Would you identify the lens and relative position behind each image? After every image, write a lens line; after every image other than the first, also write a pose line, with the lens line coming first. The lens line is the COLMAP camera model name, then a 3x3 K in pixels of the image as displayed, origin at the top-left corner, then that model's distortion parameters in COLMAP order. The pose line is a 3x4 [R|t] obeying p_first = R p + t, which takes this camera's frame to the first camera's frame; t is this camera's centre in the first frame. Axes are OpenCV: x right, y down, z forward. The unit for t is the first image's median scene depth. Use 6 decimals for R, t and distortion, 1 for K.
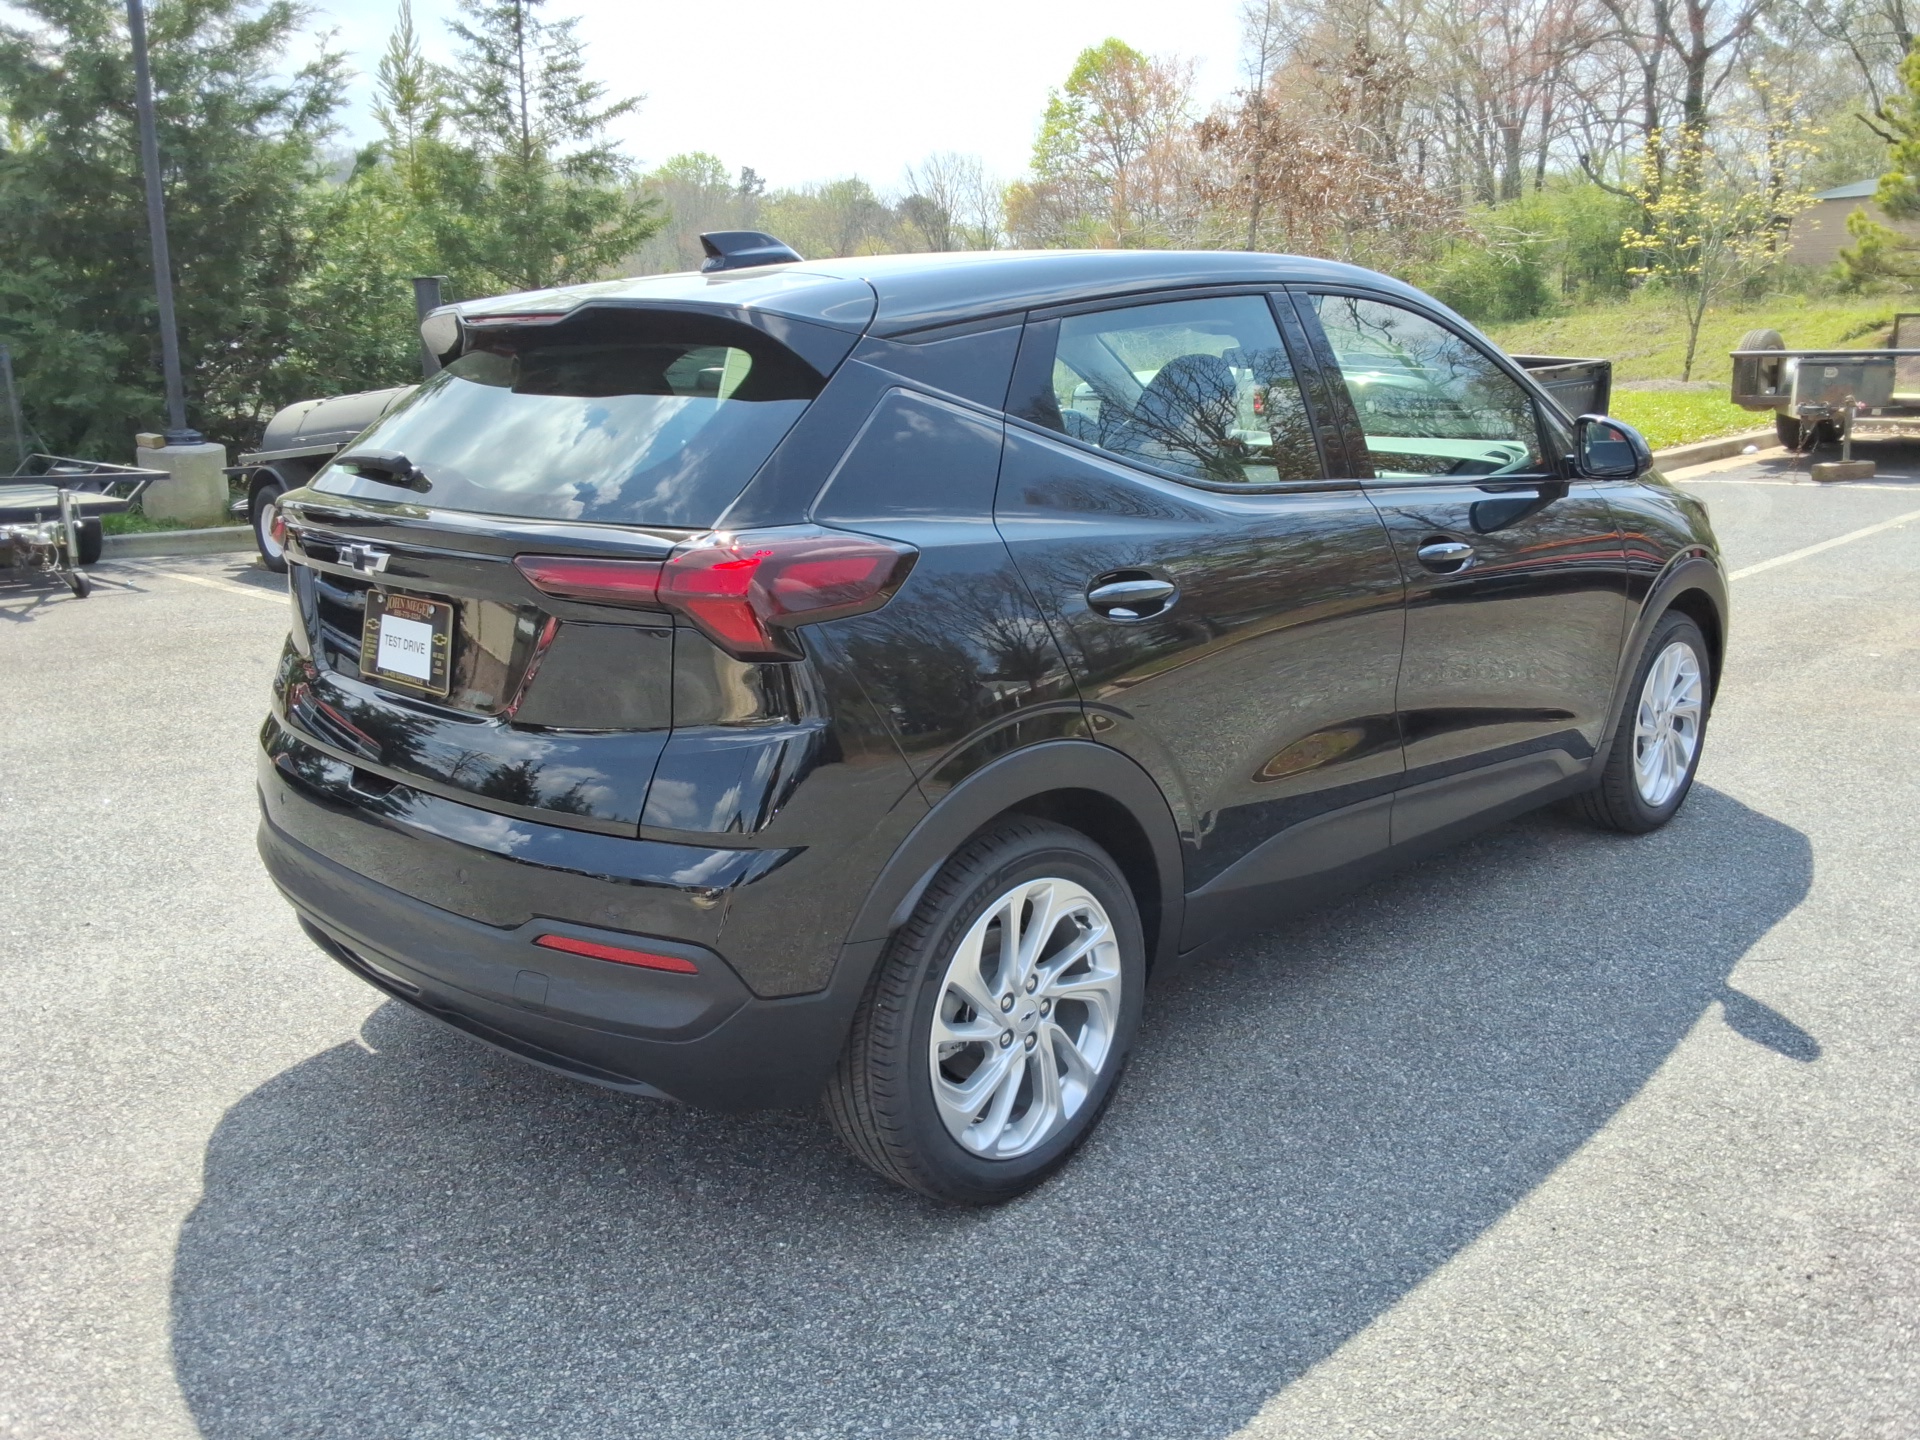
lens RADIAL K [[1550.5, 0, 968.8], [0, 1550.5, 682.5], [0, 0, 1]] dist [0.099292, -0.148772]
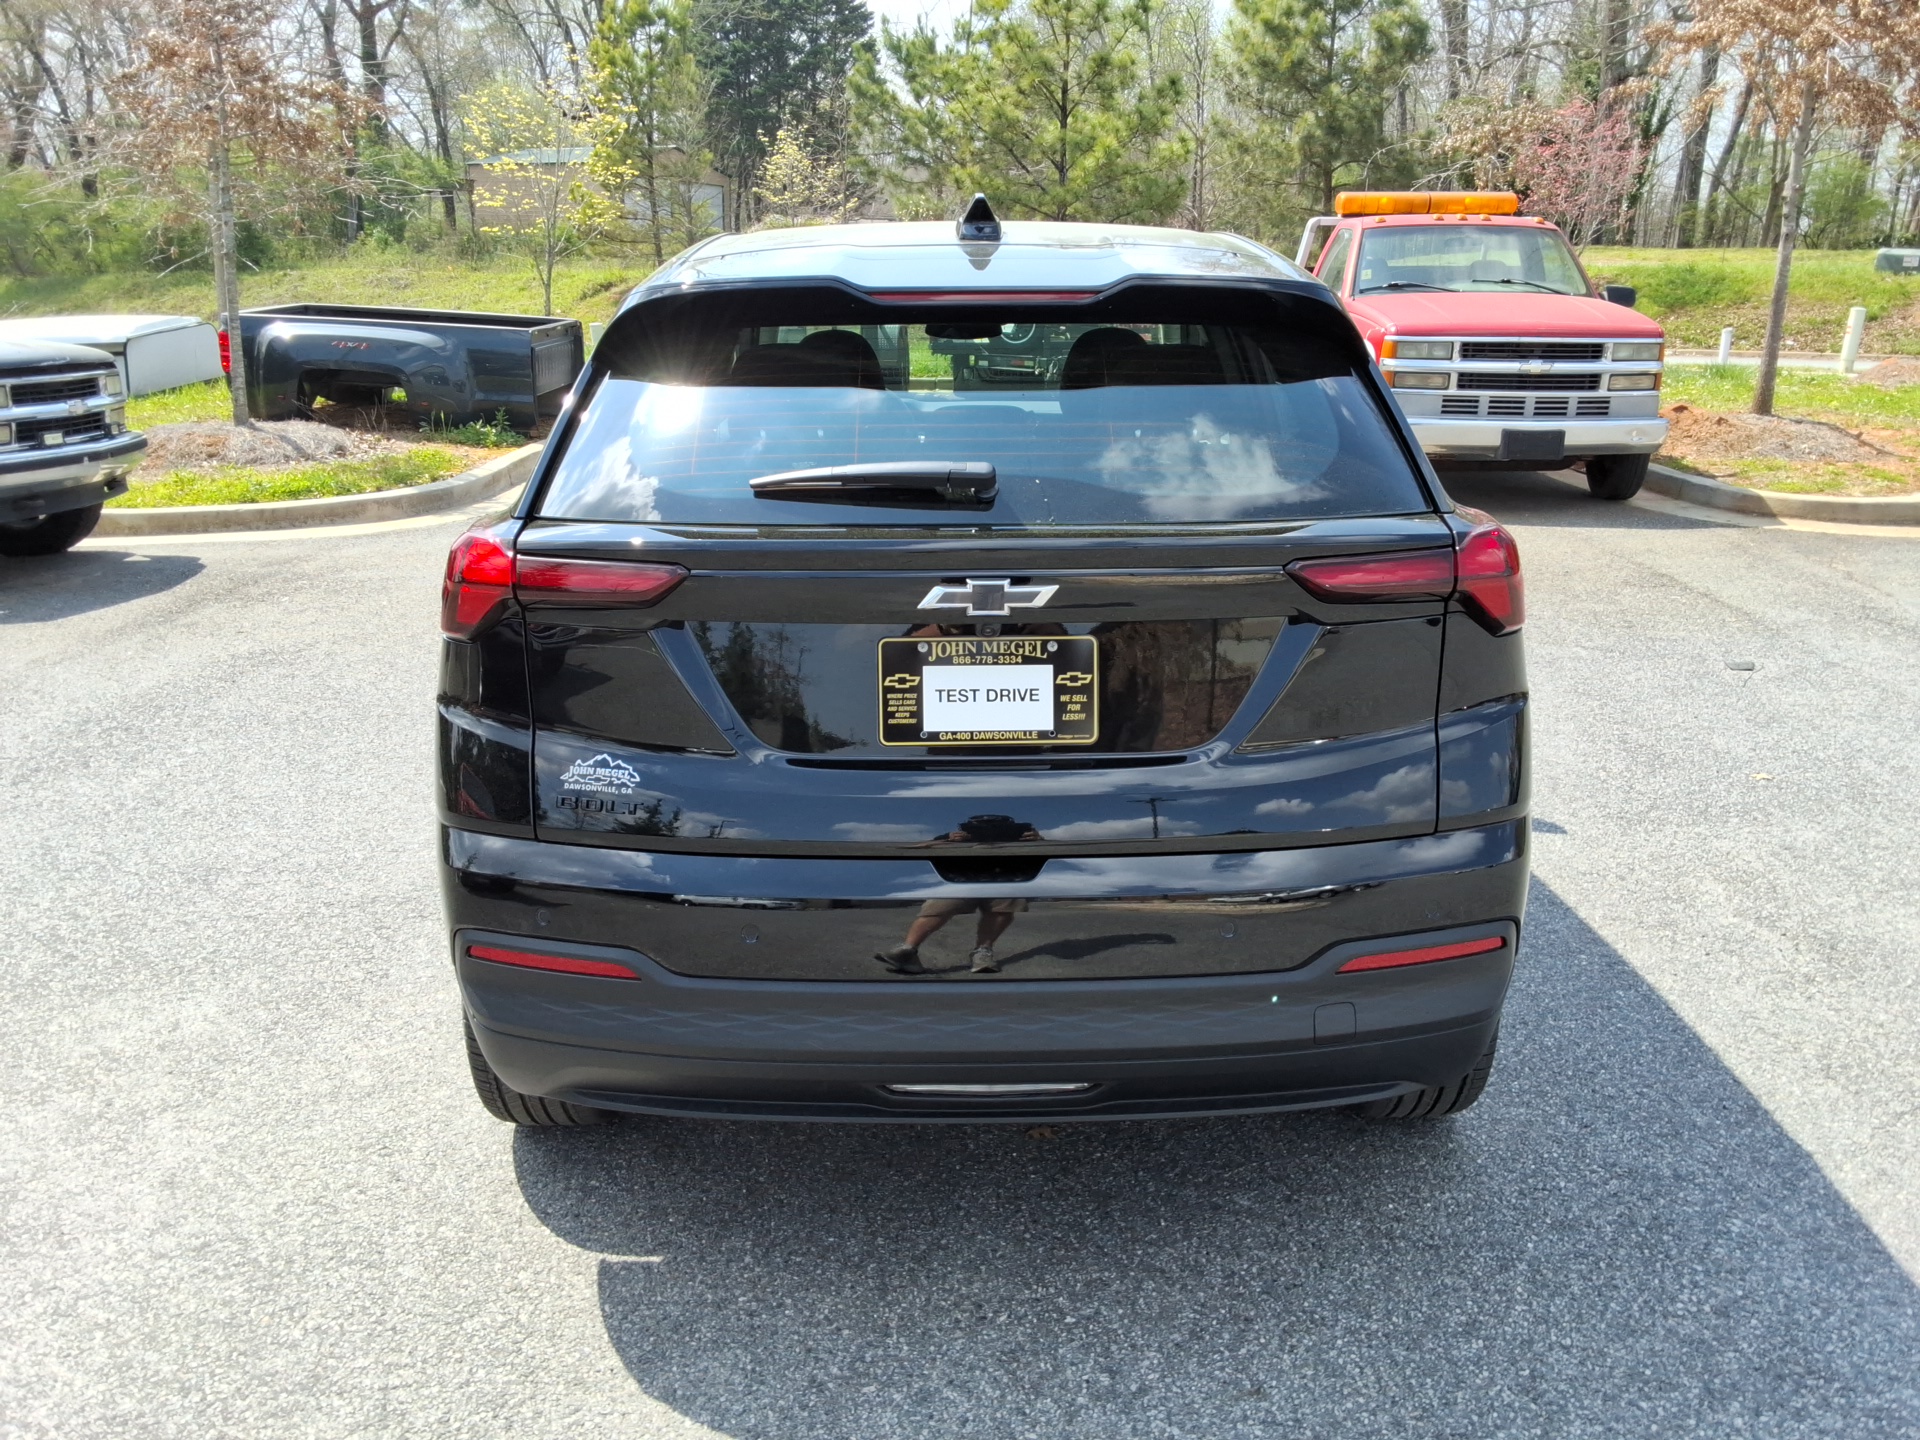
lens RADIAL K [[1550.5, 0, 970.2], [0, 1550.5, 691.6], [0, 0, 1]] dist [0.099292, -0.148772]
pose [[0.703651, -0.165675, 0.690961, -0.802934], [0.142013, 0.985608, 0.091702, -0.088643], [-0.696209, 0.033599, 0.717052, 0.366494]]
